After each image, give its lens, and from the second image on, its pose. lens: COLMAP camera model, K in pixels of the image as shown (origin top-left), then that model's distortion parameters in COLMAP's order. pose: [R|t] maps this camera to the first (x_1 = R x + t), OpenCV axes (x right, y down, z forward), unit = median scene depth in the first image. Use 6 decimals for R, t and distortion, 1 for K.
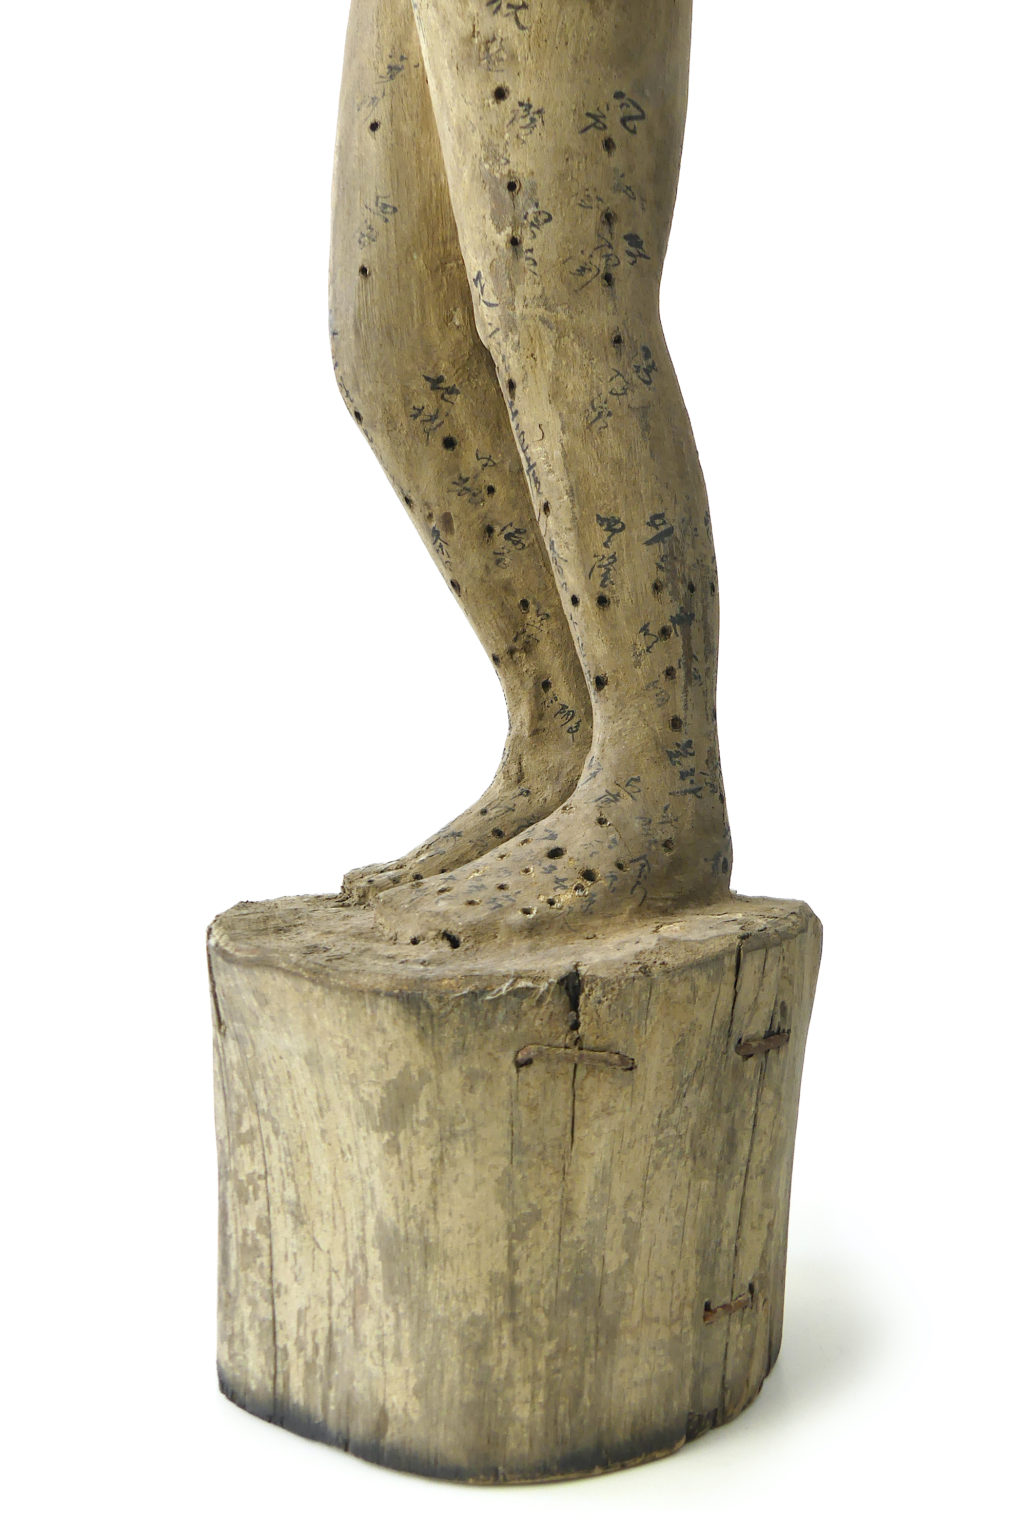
lens RADIAL K [[1172.5, 0, 597.0], [0, 1172.5, 786.9], [0, 0, 1]] dist [-0.021150, -0.002240]
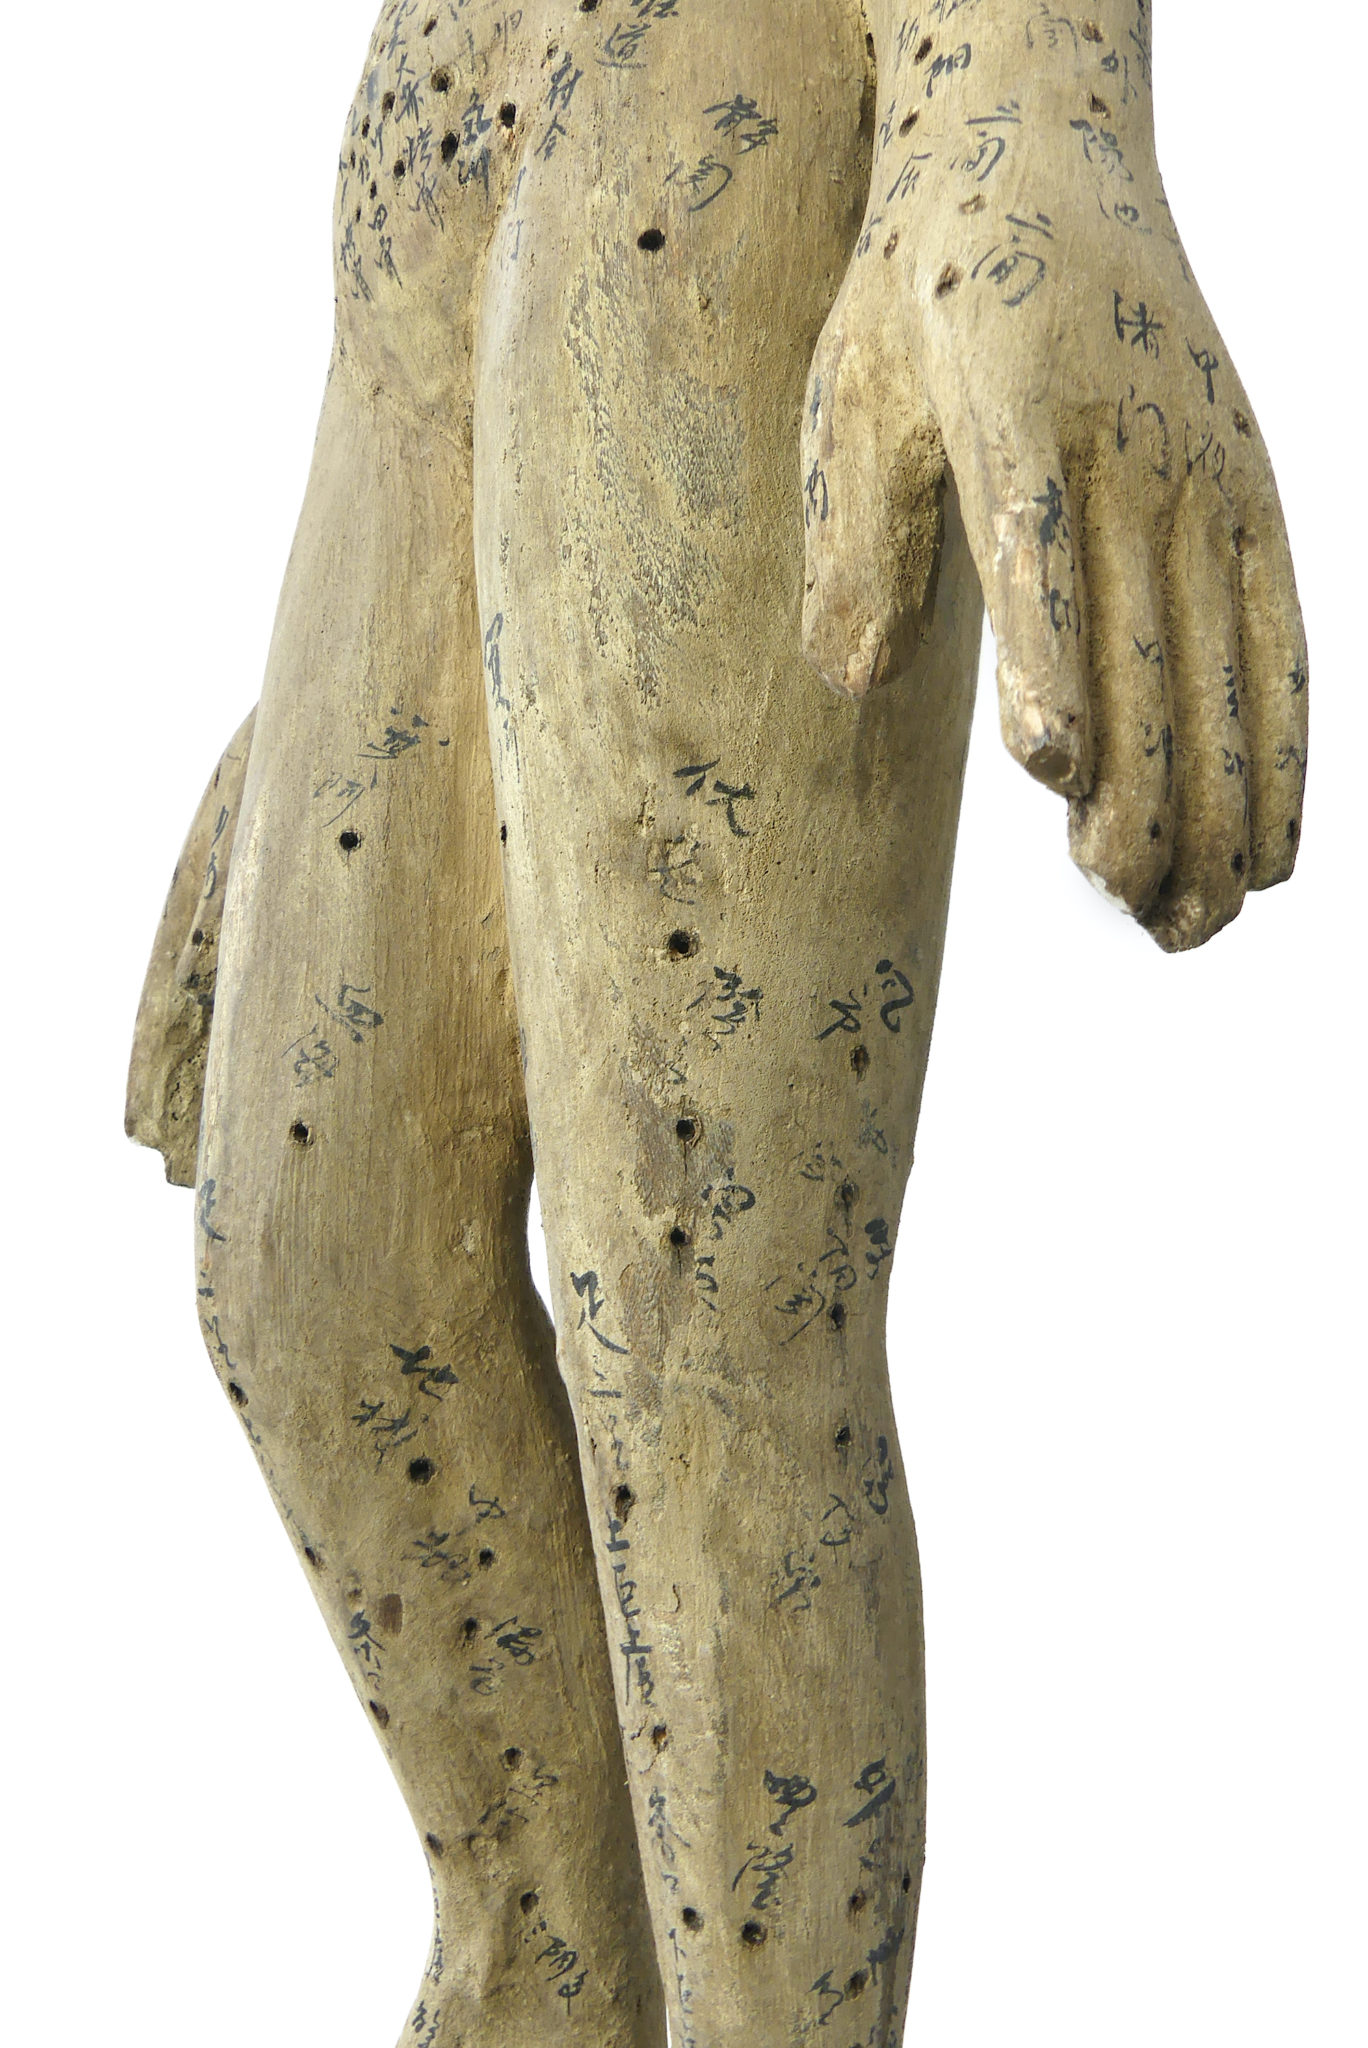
lens RADIAL K [[1563.4, 0, 695.9], [0, 1563.4, 1030.1], [0, 0, 1]] dist [-0.021150, -0.002240]
pose [[0.951482, 0.127551, 0.280023, -0.254464], [-0.090221, 0.985685, -0.142423, -0.445408], [-0.294181, 0.110249, 0.949370, 0.339259]]
